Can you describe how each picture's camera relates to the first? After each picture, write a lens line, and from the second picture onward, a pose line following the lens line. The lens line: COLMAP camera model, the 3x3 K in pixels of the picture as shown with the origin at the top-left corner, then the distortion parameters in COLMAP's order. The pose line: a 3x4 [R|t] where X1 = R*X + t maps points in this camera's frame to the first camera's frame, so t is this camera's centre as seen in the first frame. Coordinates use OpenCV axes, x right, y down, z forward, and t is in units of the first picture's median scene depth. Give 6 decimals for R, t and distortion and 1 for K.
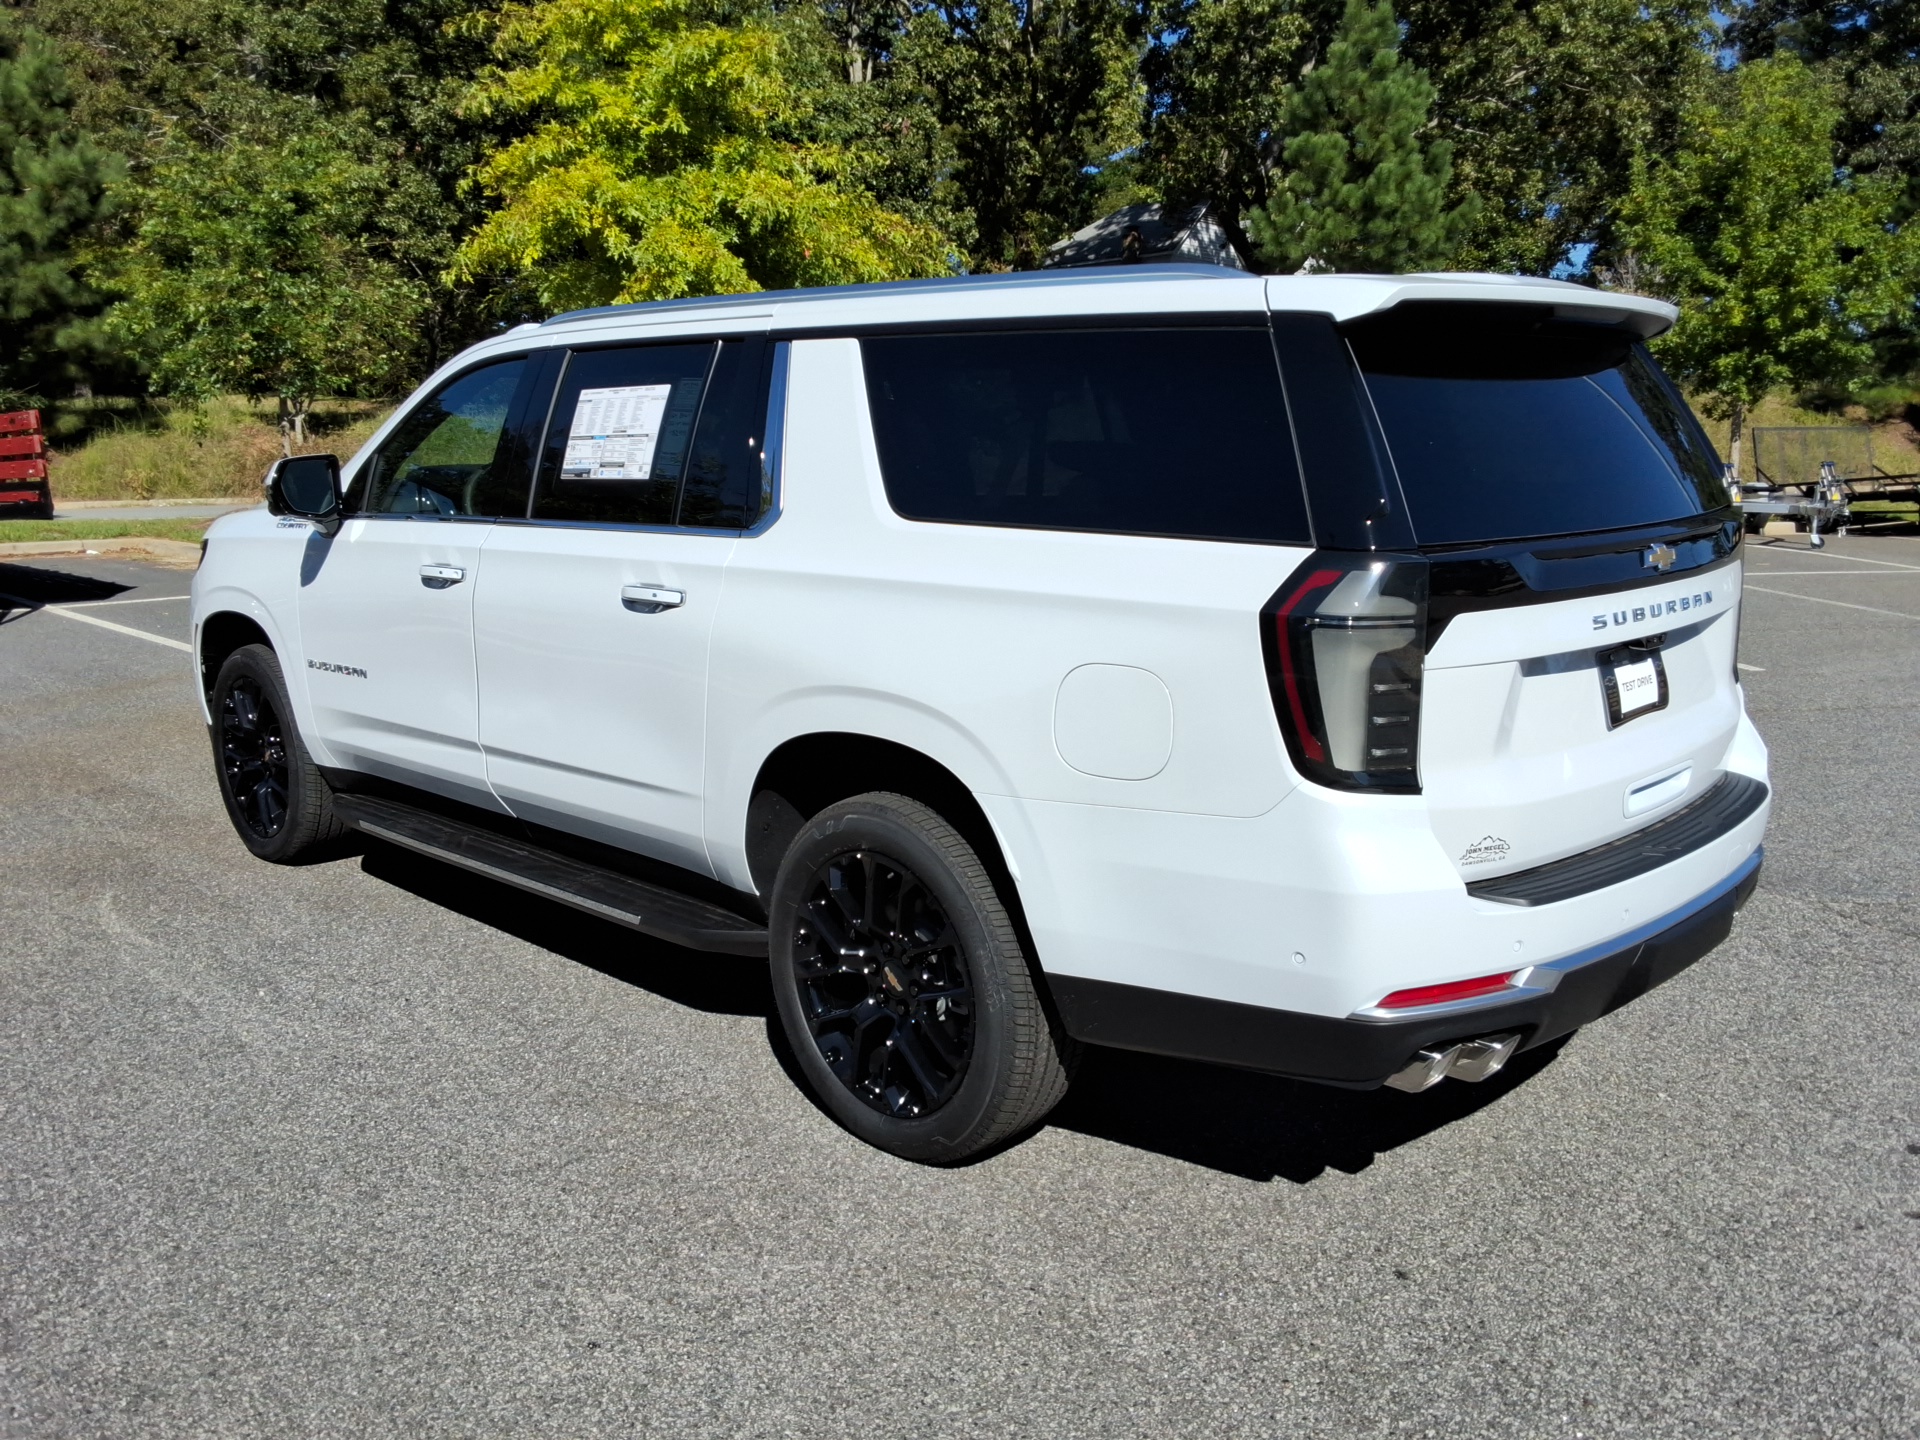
lens RADIAL K [[1548.1, 0, 980.9], [0, 1548.1, 717.3], [0, 0, 1]] dist [0.074091, -0.108469]
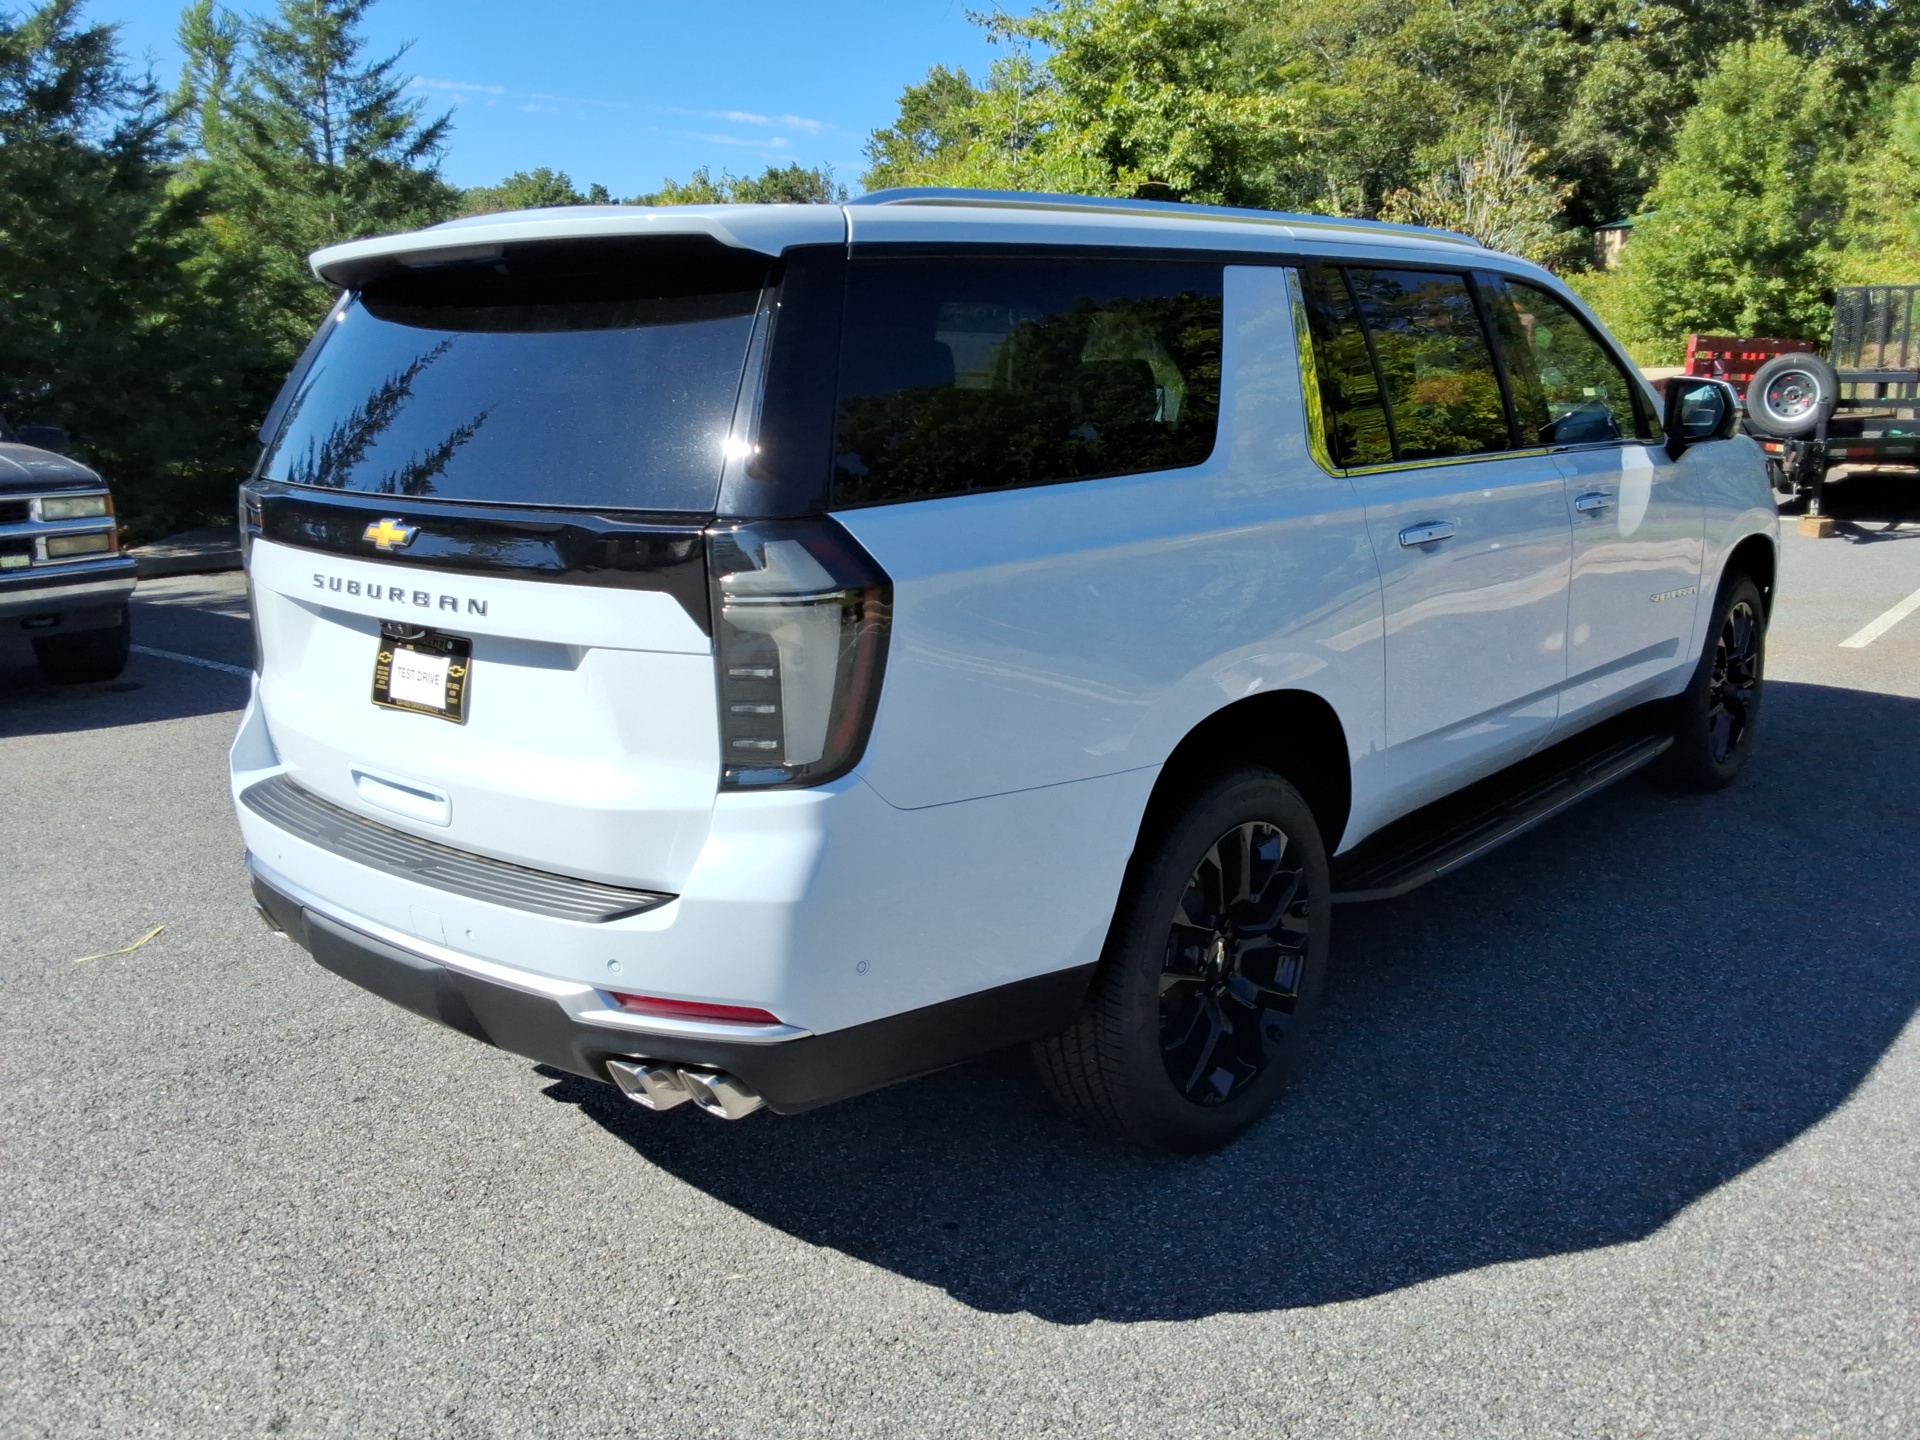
lens RADIAL K [[1535.2, 0, 985.8], [0, 1535.2, 702.8], [0, 0, 1]] dist [0.127109, -0.199028]
pose [[0.053698, 0.221826, -0.973607, 0.333620], [-0.168990, 0.962968, 0.210082, -0.063330], [0.984154, 0.153249, 0.089196, 0.317599]]
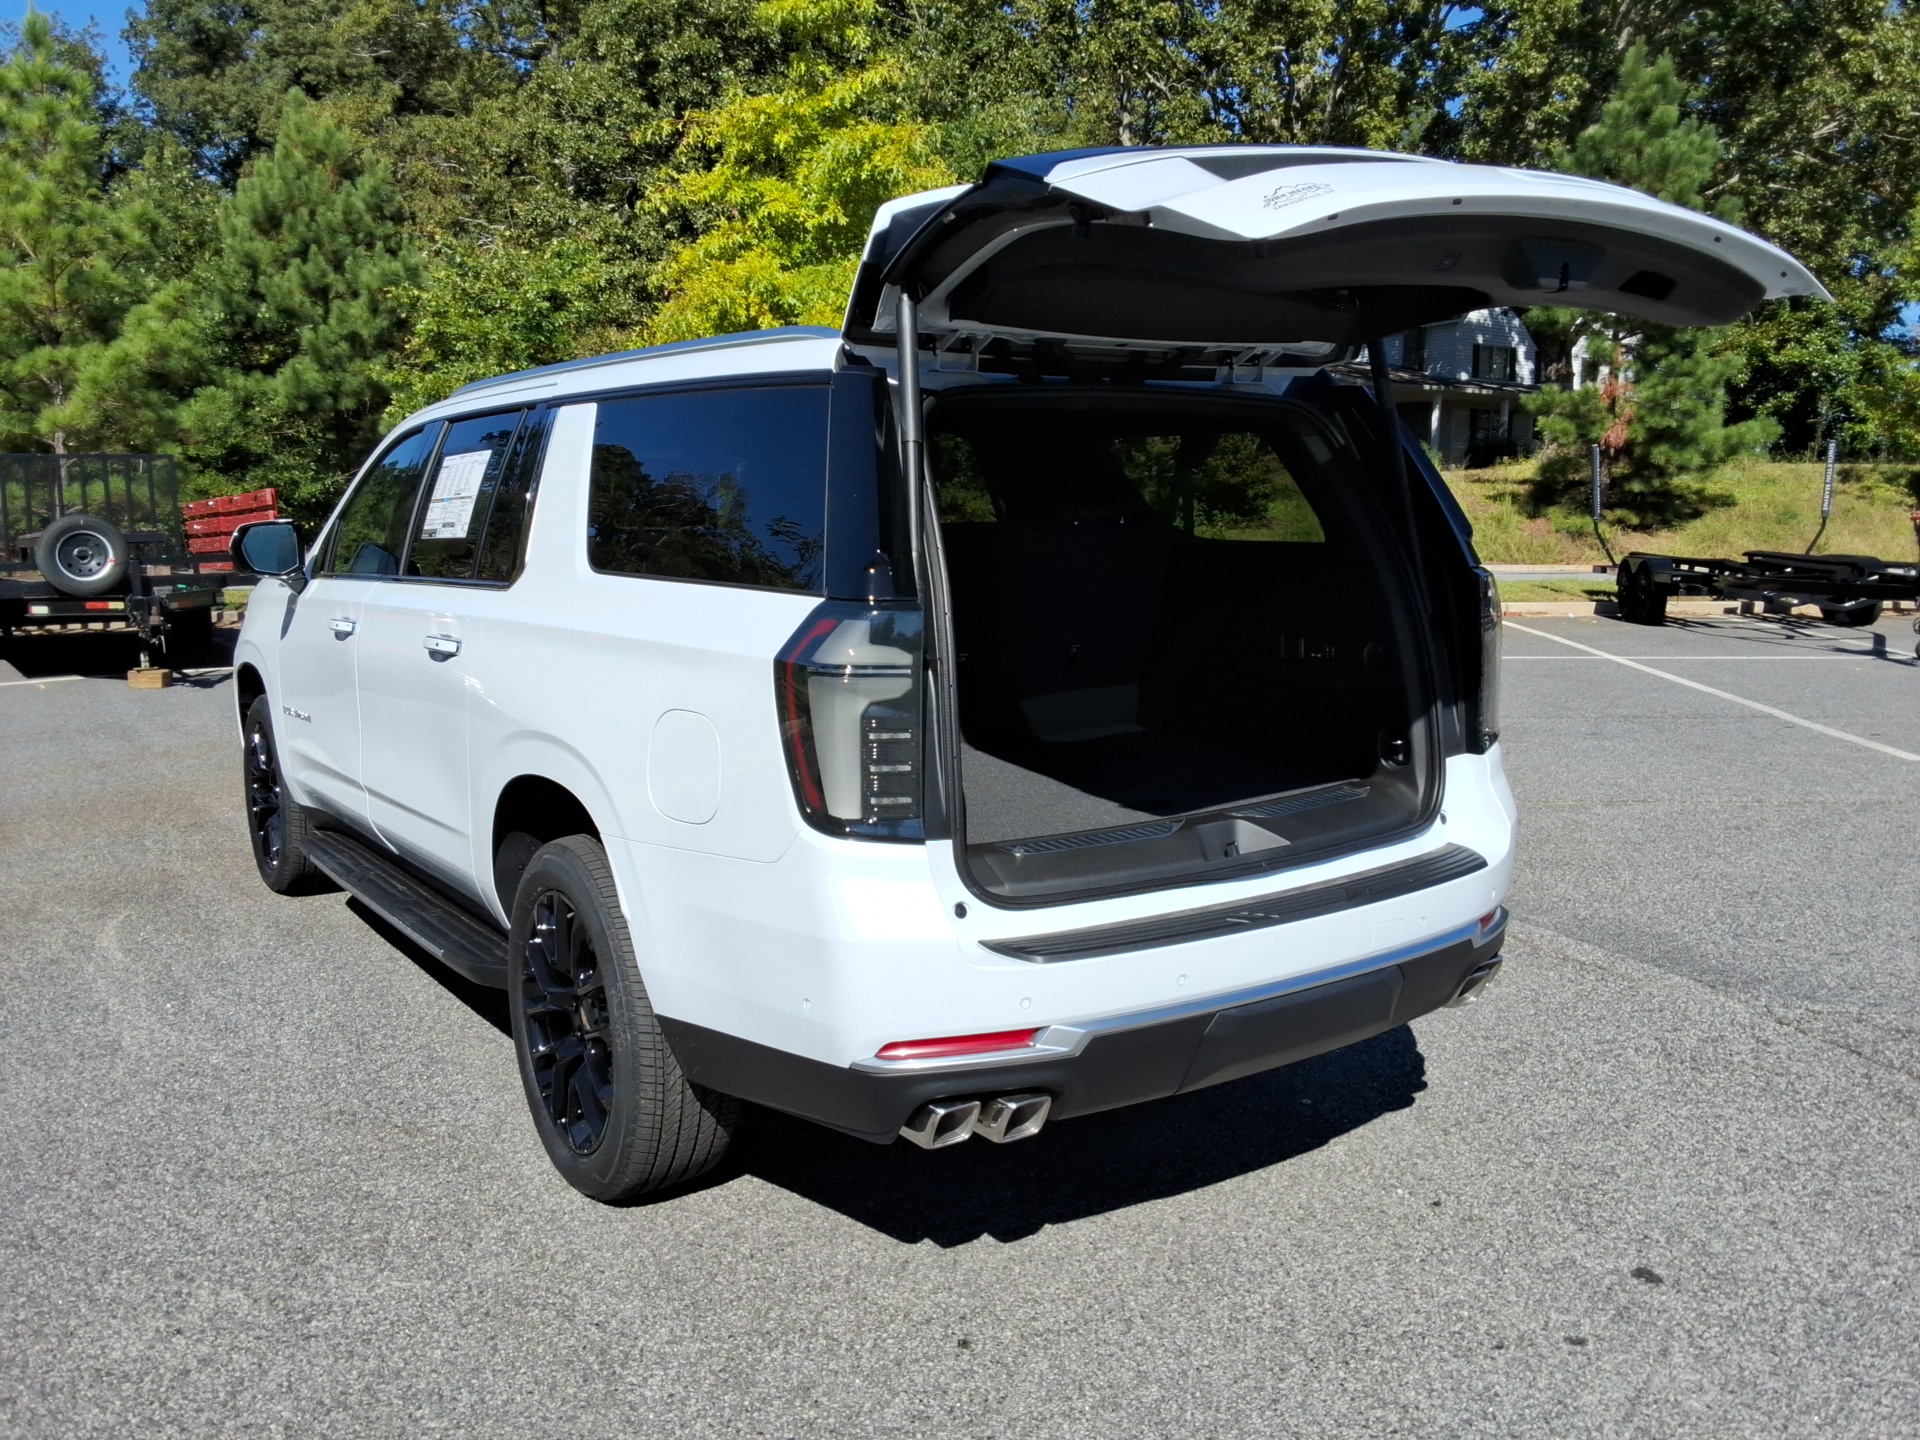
lens RADIAL K [[1552.5, 0, 979.5], [0, 1552.5, 702.8], [0, 0, 1]] dist [0.118970, -0.191408]
pose [[0.980718, 0.019886, -0.194413, 0.110639], [-0.031190, 0.997985, -0.055256, 0.002936], [0.192923, 0.060254, 0.979362, 0.004552]]
